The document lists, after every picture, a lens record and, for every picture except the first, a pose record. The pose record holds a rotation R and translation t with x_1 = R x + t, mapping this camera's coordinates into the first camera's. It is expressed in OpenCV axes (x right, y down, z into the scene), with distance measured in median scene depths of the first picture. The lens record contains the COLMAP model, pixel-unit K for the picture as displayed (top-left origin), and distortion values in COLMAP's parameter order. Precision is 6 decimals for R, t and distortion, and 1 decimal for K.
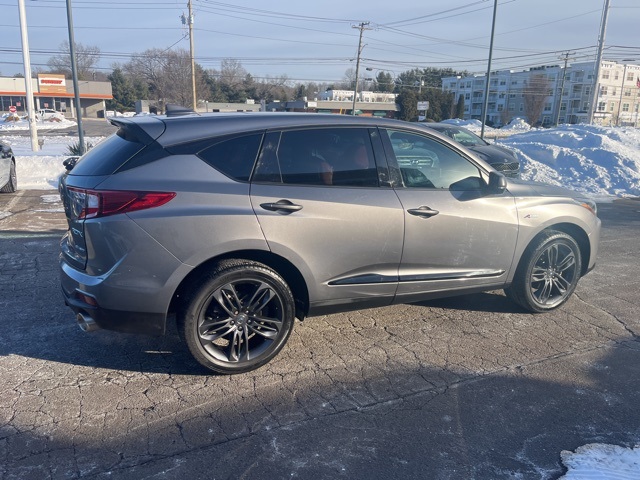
lens RADIAL K [[482.5, 0, 318.8], [0, 482.5, 234.9], [0, 0, 1]] dist [0.076782, -0.098870]
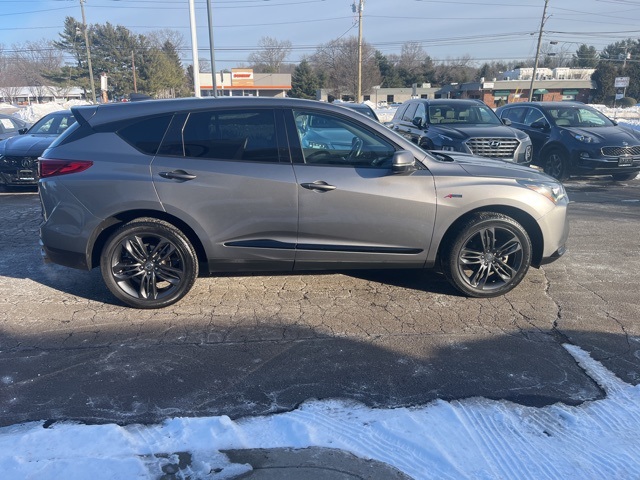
lens RADIAL K [[482.5, 0, 318.6], [0, 482.5, 239.7], [0, 0, 1]] dist [0.076782, -0.098870]
pose [[0.936501, 0.069171, -0.343775, 0.474503], [-0.056244, 0.997289, 0.047446, 0.016274], [0.346125, -0.025098, 0.937853, -0.014507]]
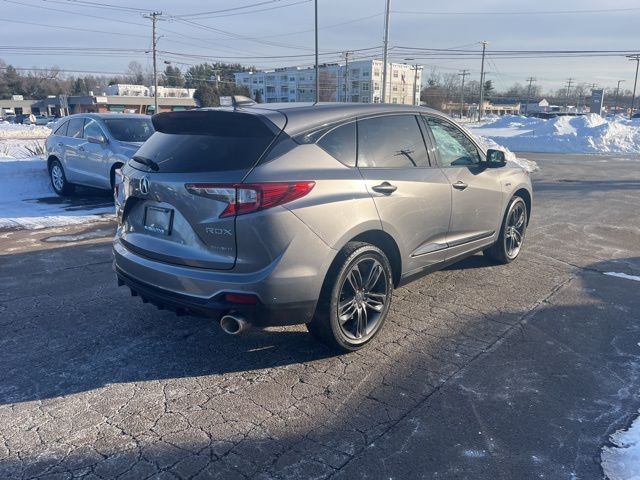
lens RADIAL K [[482.5, 0, 317.9], [0, 482.5, 241.3], [0, 0, 1]] dist [0.076782, -0.098870]
pose [[0.917288, -0.121515, 0.379232, -0.445282], [0.113520, 0.992584, 0.043466, -0.003426], [-0.381702, 0.003180, 0.924280, 0.039159]]
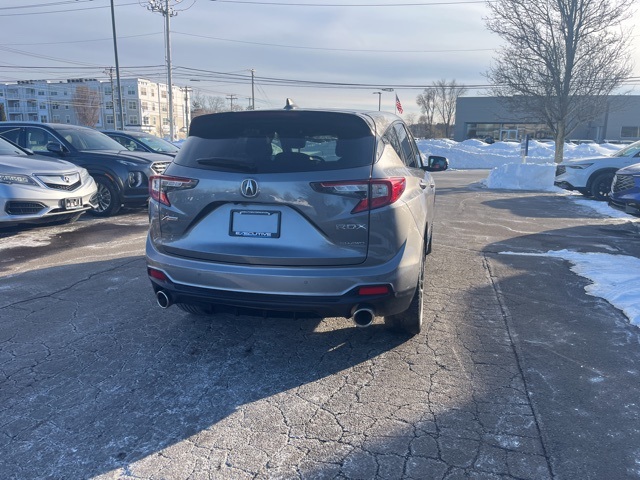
lens RADIAL K [[482.5, 0, 317.9], [0, 482.5, 237.5], [0, 0, 1]] dist [0.076782, -0.098870]
pose [[0.643260, -0.165964, 0.747444, -0.825989], [0.180972, 0.981520, 0.062192, -0.036966], [-0.743953, 0.095261, 0.661408, 0.276483]]
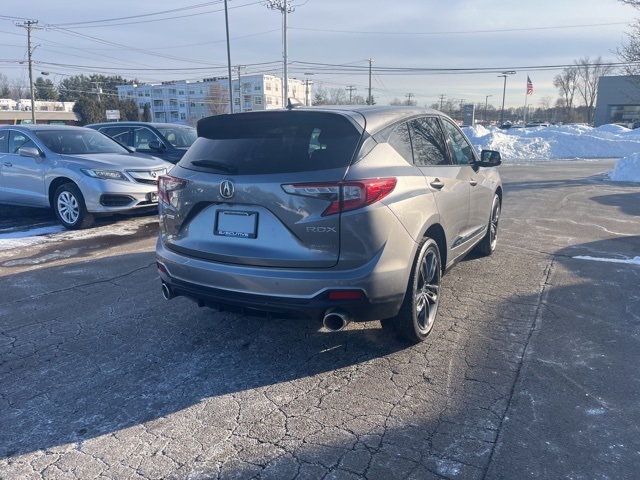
lens RADIAL K [[482.5, 0, 318.8], [0, 482.5, 242.4], [0, 0, 1]] dist [0.076782, -0.098870]
pose [[0.807069, -0.164132, 0.567187, -0.680792], [0.166093, 0.984908, 0.048674, -0.018275], [-0.566616, 0.054923, 0.822150, 0.153146]]
